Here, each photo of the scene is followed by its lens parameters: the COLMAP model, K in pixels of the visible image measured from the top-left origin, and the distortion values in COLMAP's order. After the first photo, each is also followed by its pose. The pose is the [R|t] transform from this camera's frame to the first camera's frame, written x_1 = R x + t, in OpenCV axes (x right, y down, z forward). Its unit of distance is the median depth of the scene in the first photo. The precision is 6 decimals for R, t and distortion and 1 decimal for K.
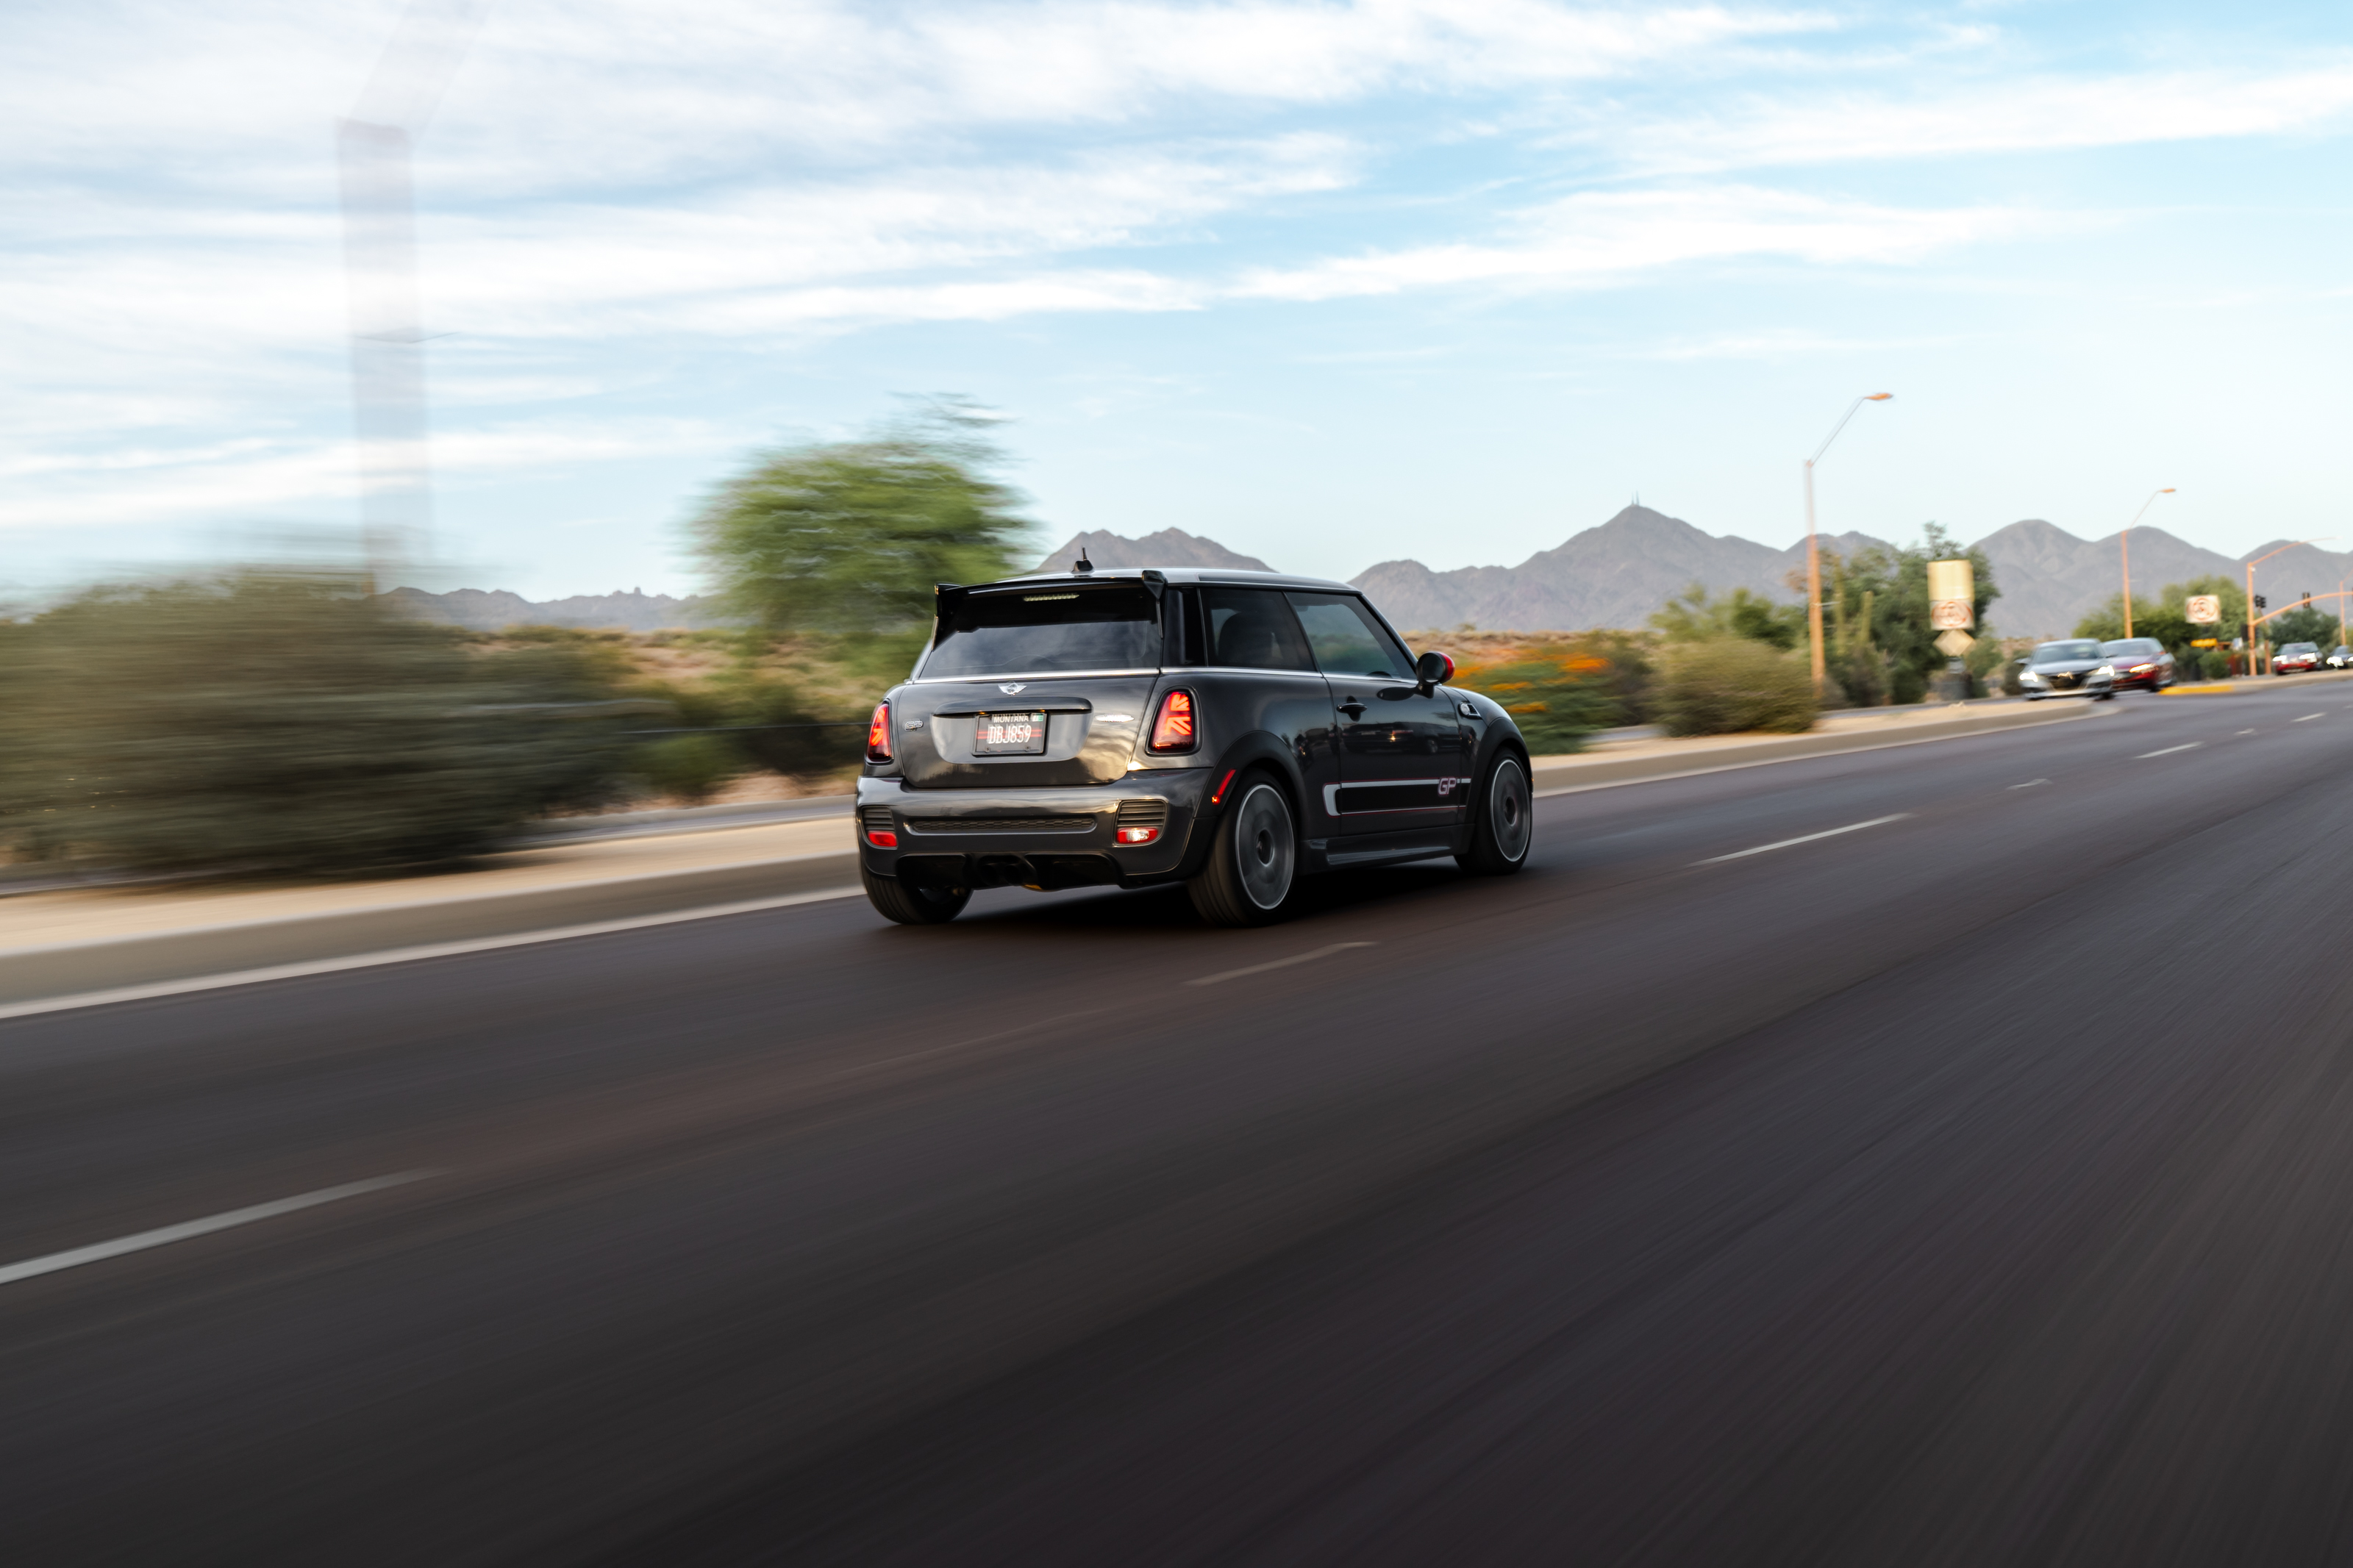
lens RADIAL K [[2397.8, 0, 1176.5], [0, 2397.8, 784.0], [0, 0, 1]] dist [0.001178, -0.001023]
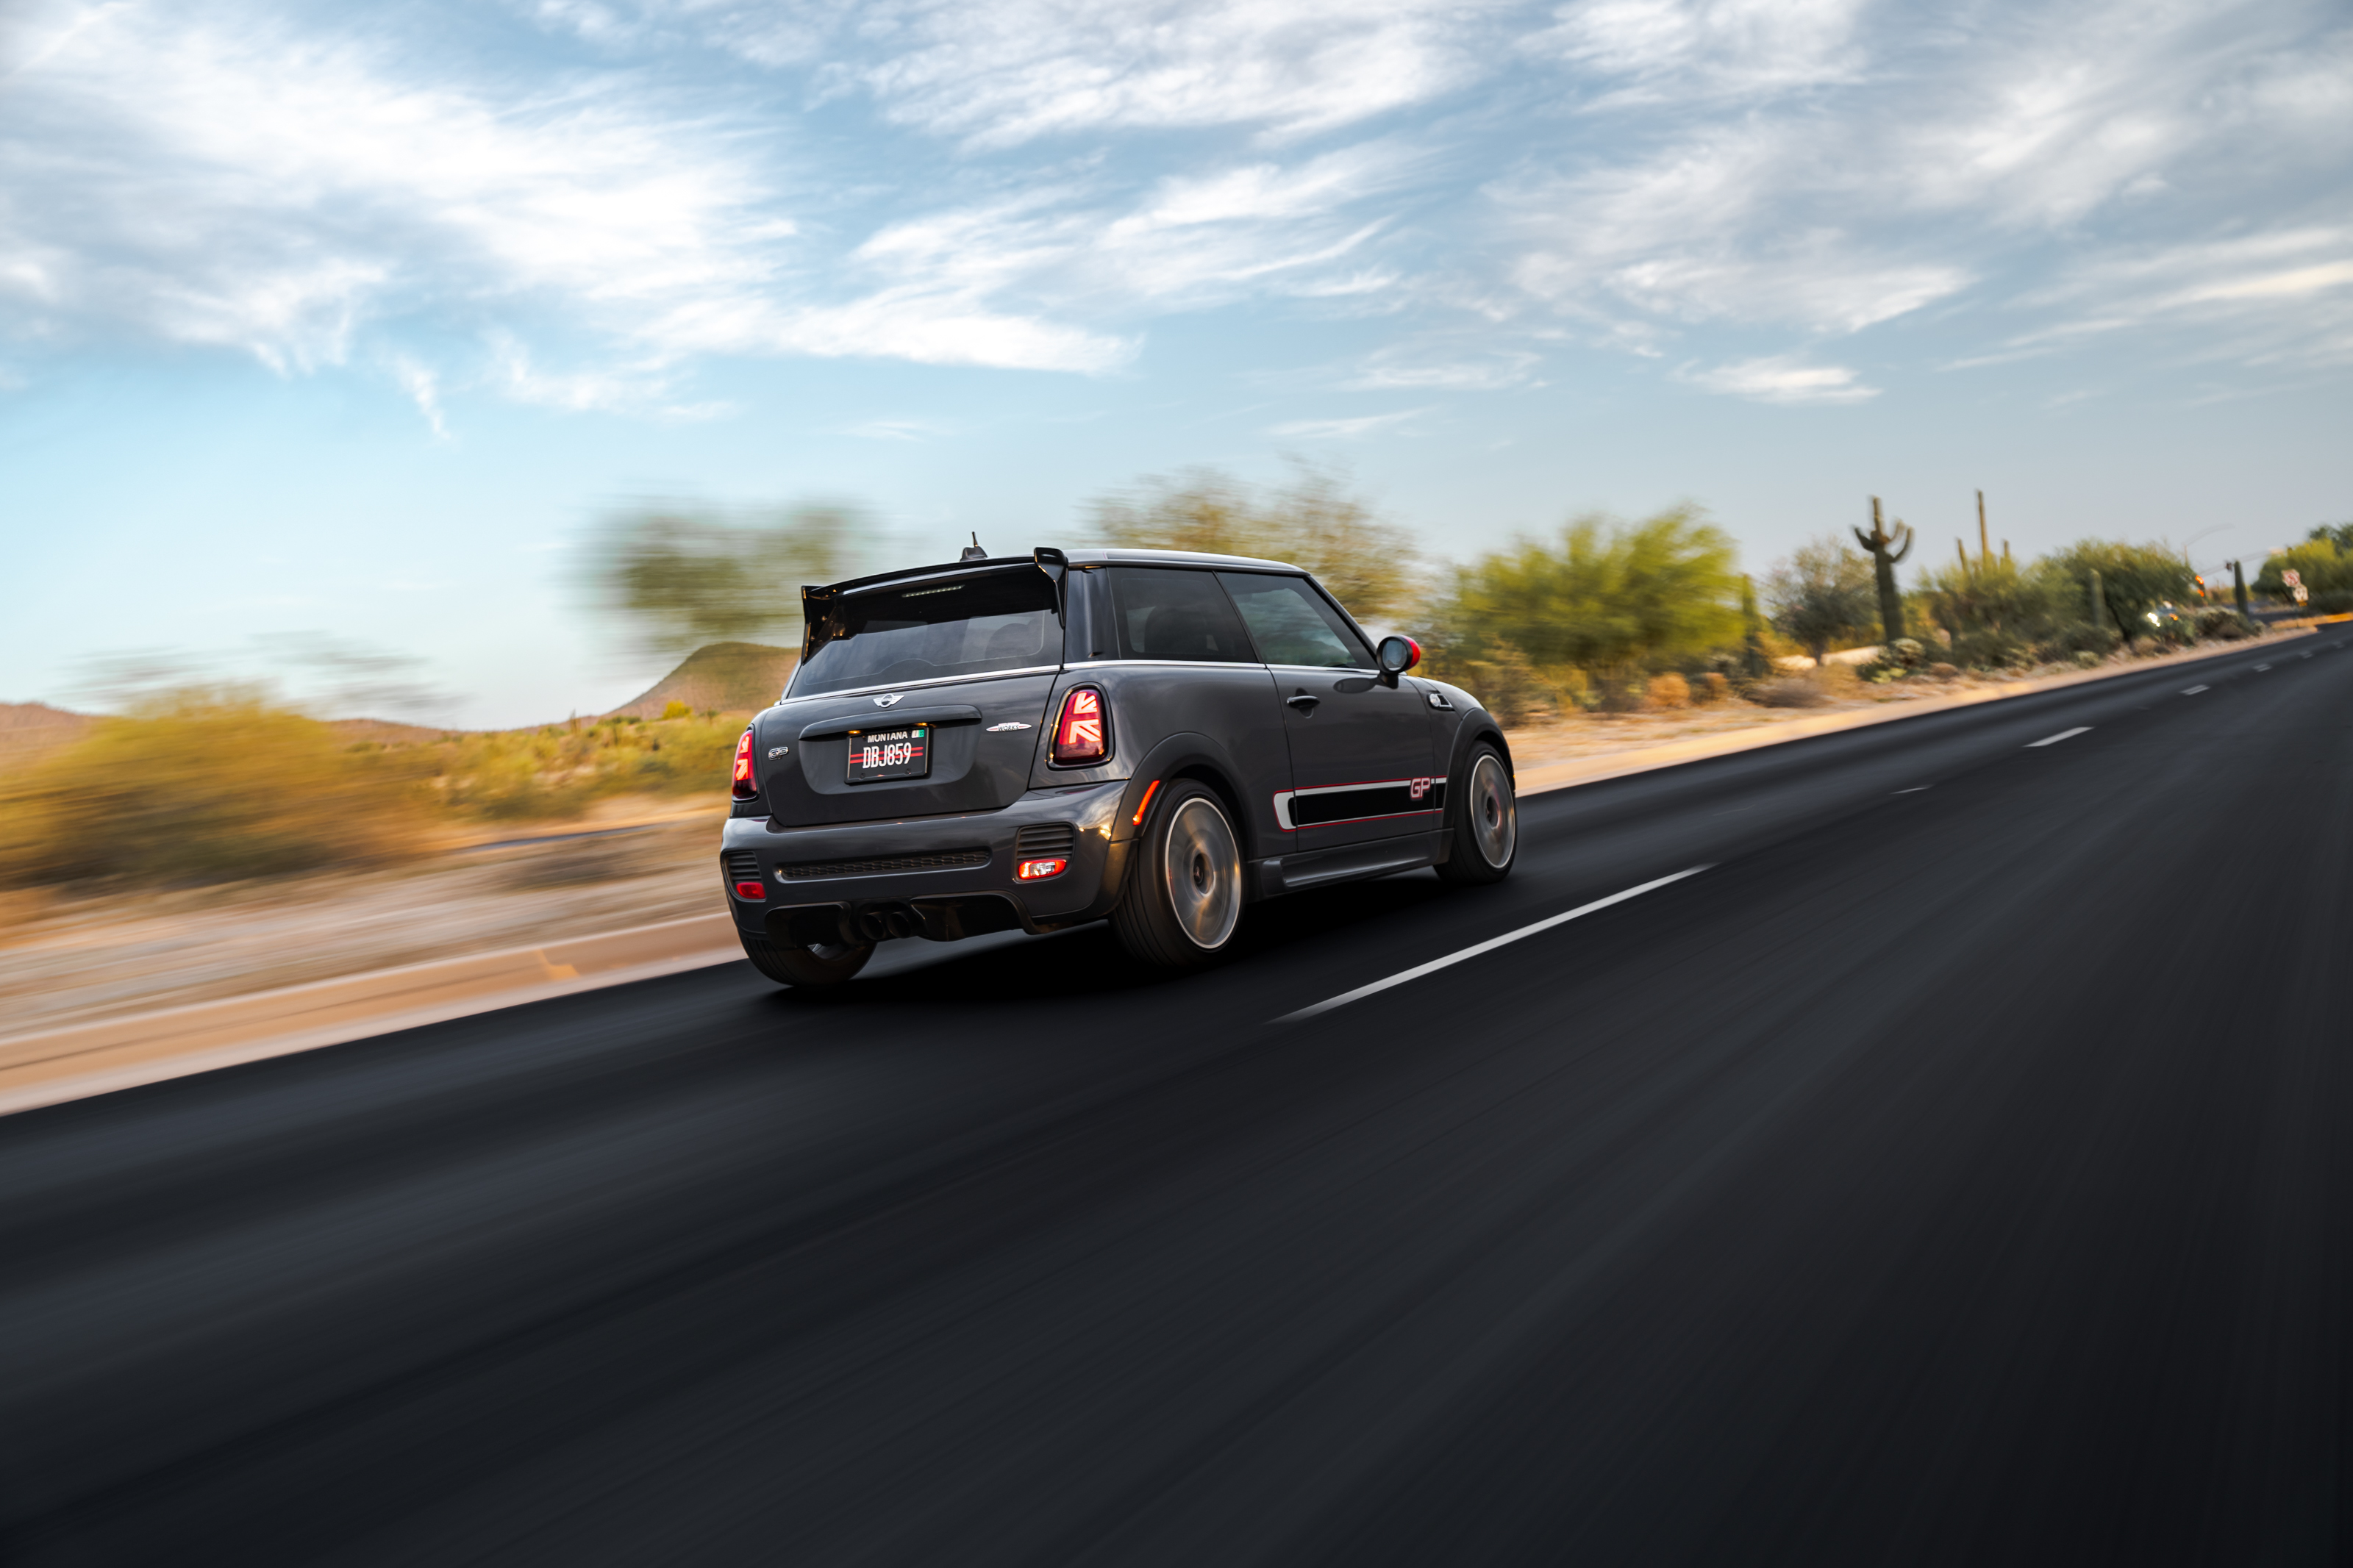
lens RADIAL K [[2142.5, 0, 1176.5], [0, 2142.5, 784.0], [0, 0, 1]] dist [-0.001874, 0.000375]
pose [[0.998010, -0.063023, -0.002232, 0.029430], [0.062990, 0.997936, -0.012507, 0.004370], [0.003015, 0.012342, 0.999919, 0.246918]]
